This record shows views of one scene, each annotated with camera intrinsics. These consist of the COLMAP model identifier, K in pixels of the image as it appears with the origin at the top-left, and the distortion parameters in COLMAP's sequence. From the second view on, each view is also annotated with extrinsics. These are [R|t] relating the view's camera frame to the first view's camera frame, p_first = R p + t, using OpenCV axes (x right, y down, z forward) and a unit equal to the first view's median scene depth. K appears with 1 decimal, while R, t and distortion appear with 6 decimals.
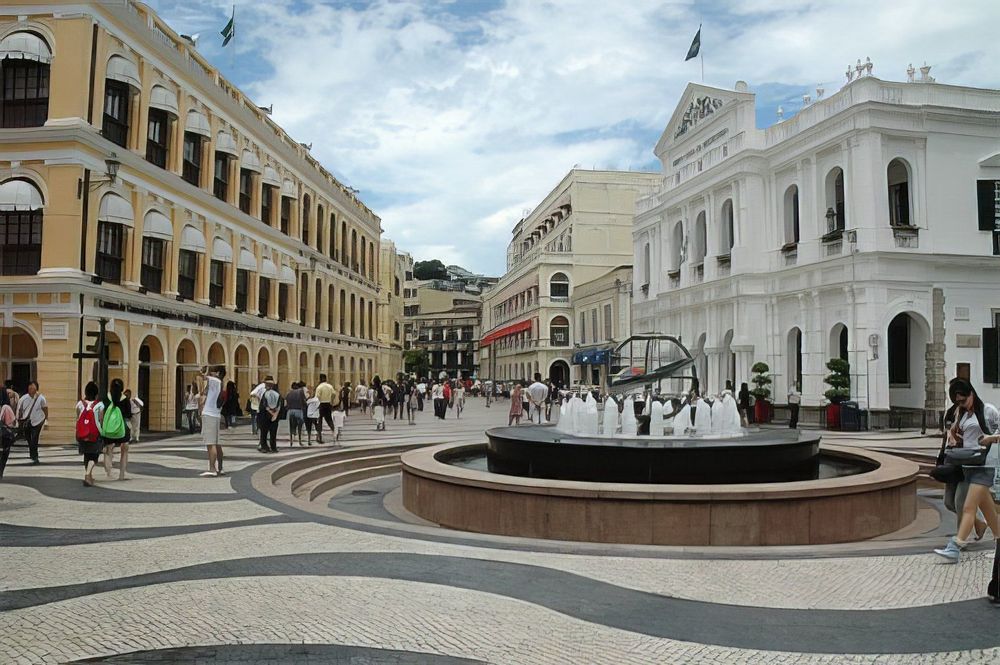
lens RADIAL K [[902.0, 0, 500.6], [0, 902.0, 328.6], [0, 0, 1]] dist [-0.102327, -0.010986]
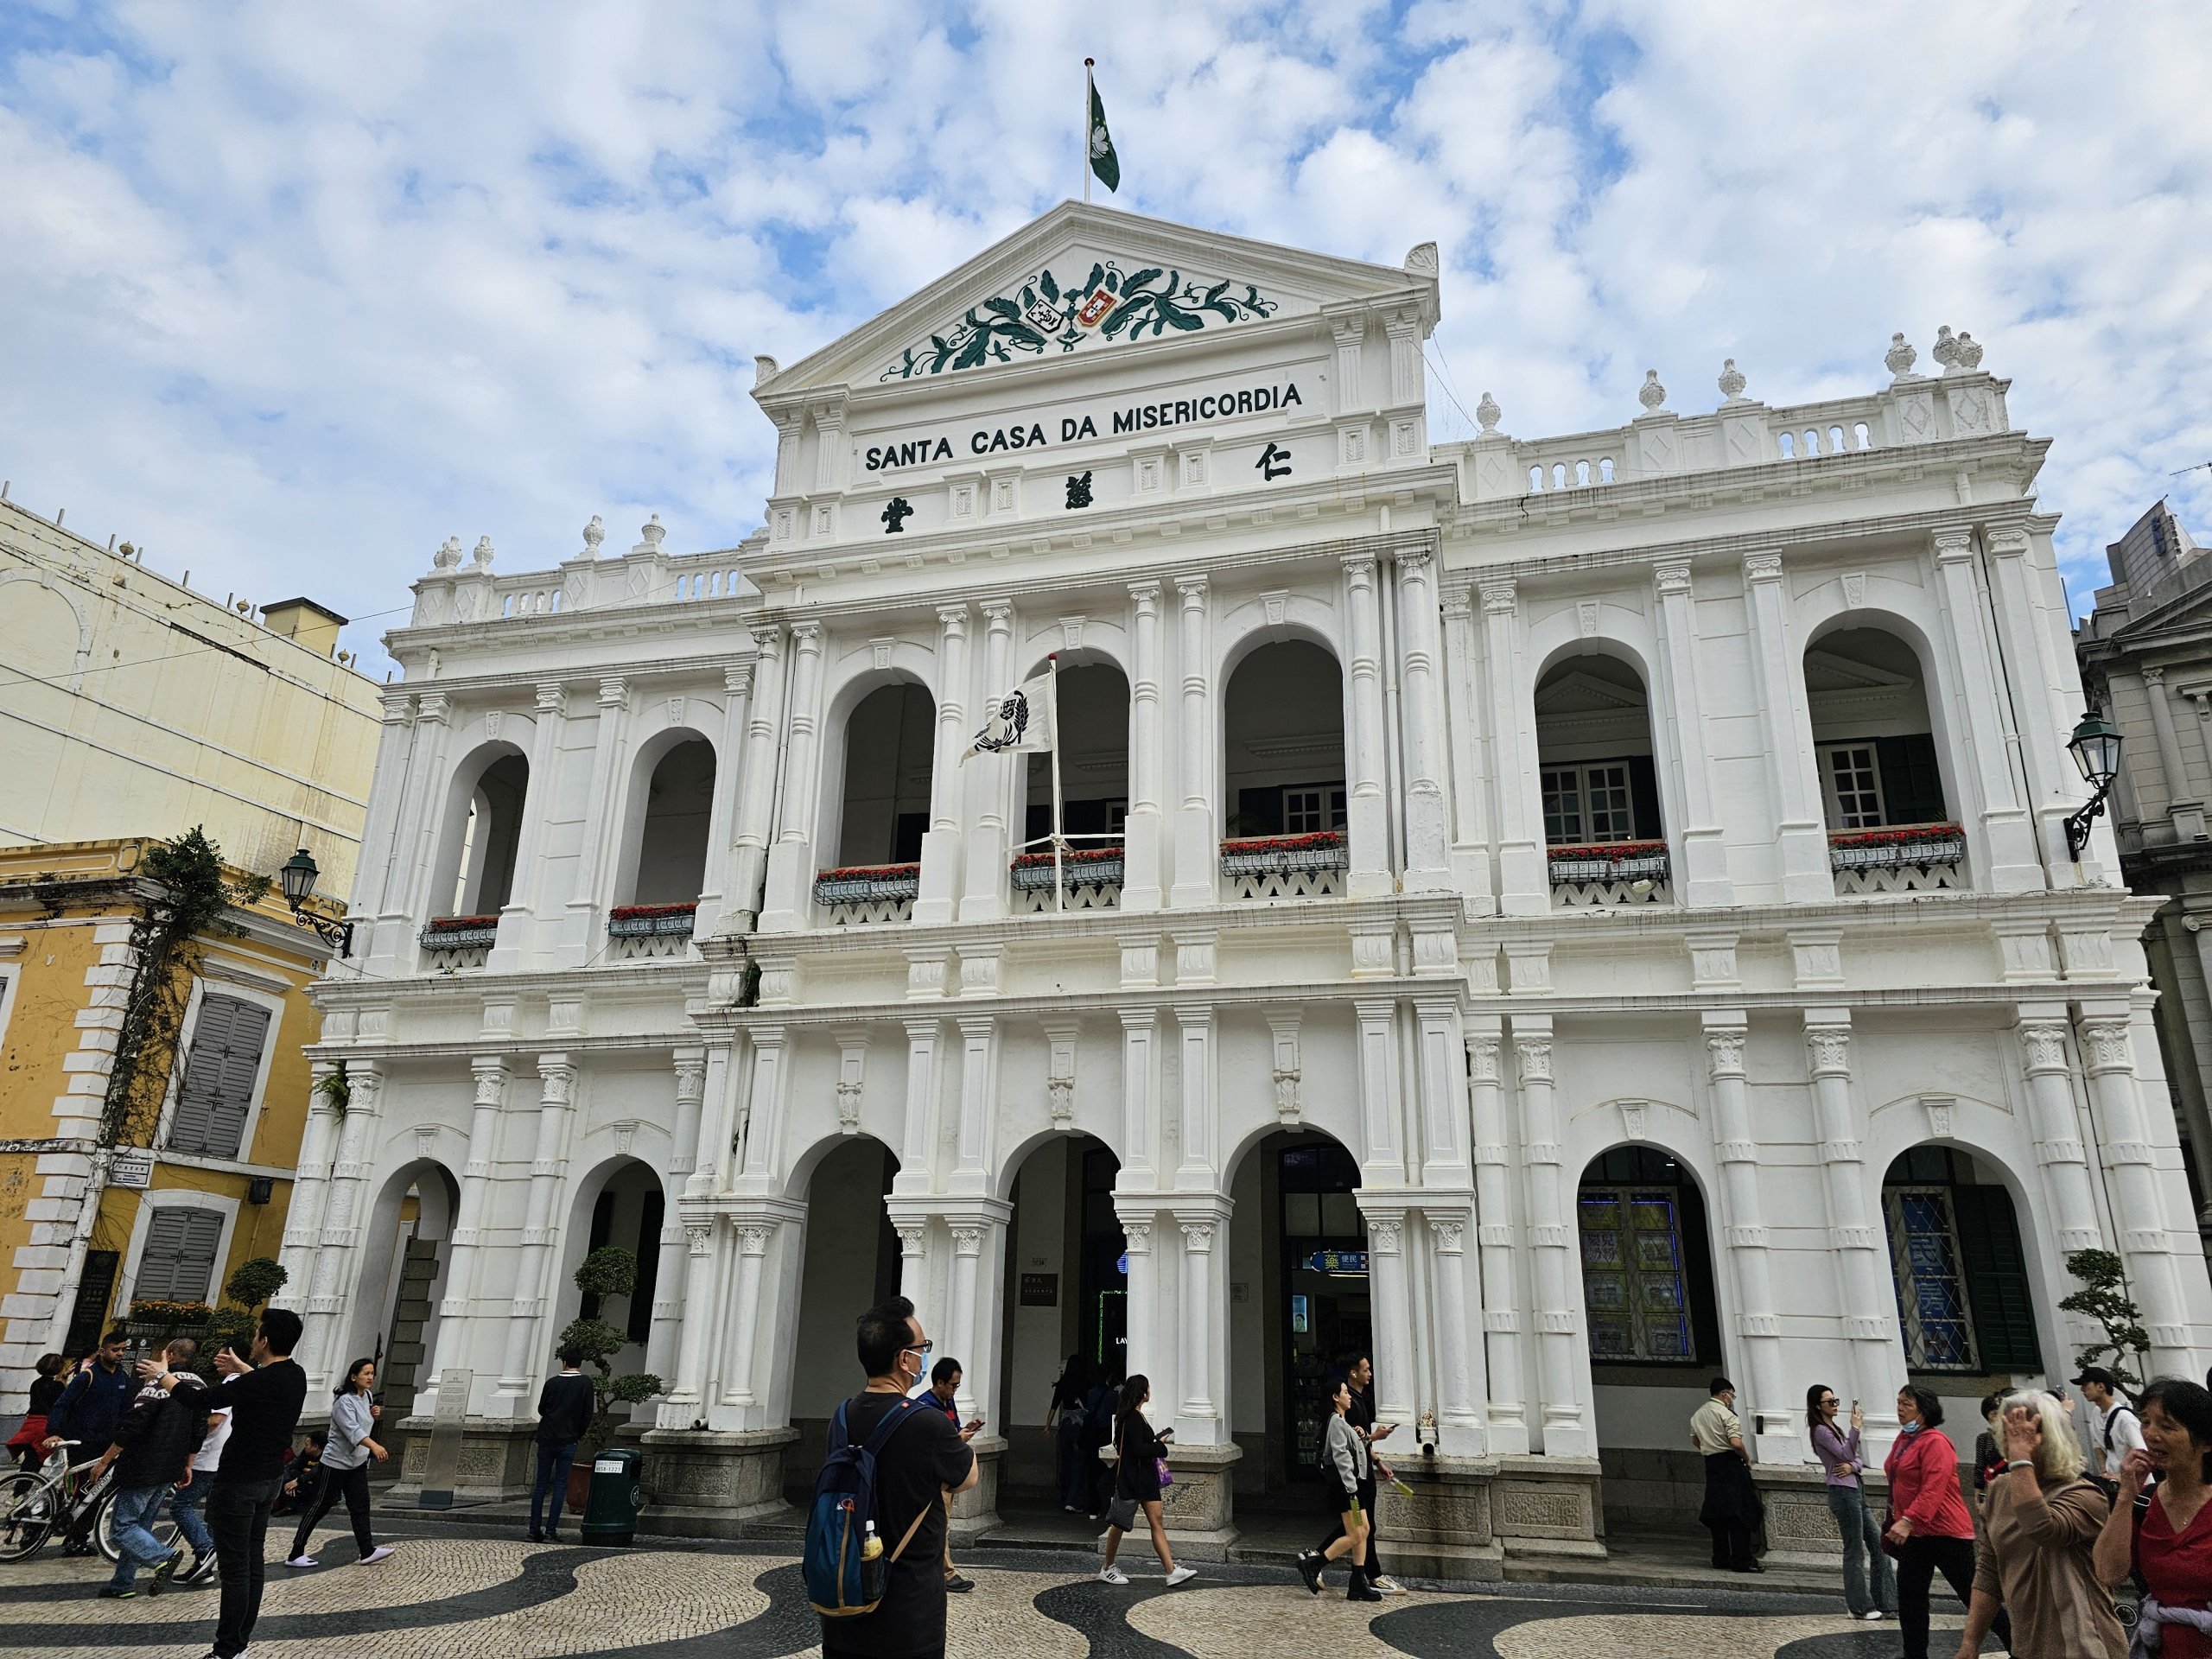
lens RADIAL K [[1566.2, 0, 1109.3], [0, 1566.2, 822.9], [0, 0, 1]] dist [0.042220, 0.001784]
pose [[0.448575, 0.266264, 0.853161, -0.148397], [-0.053375, 0.960868, -0.271815, 0.041178], [-0.892150, 0.076392, 0.445234, 0.800439]]
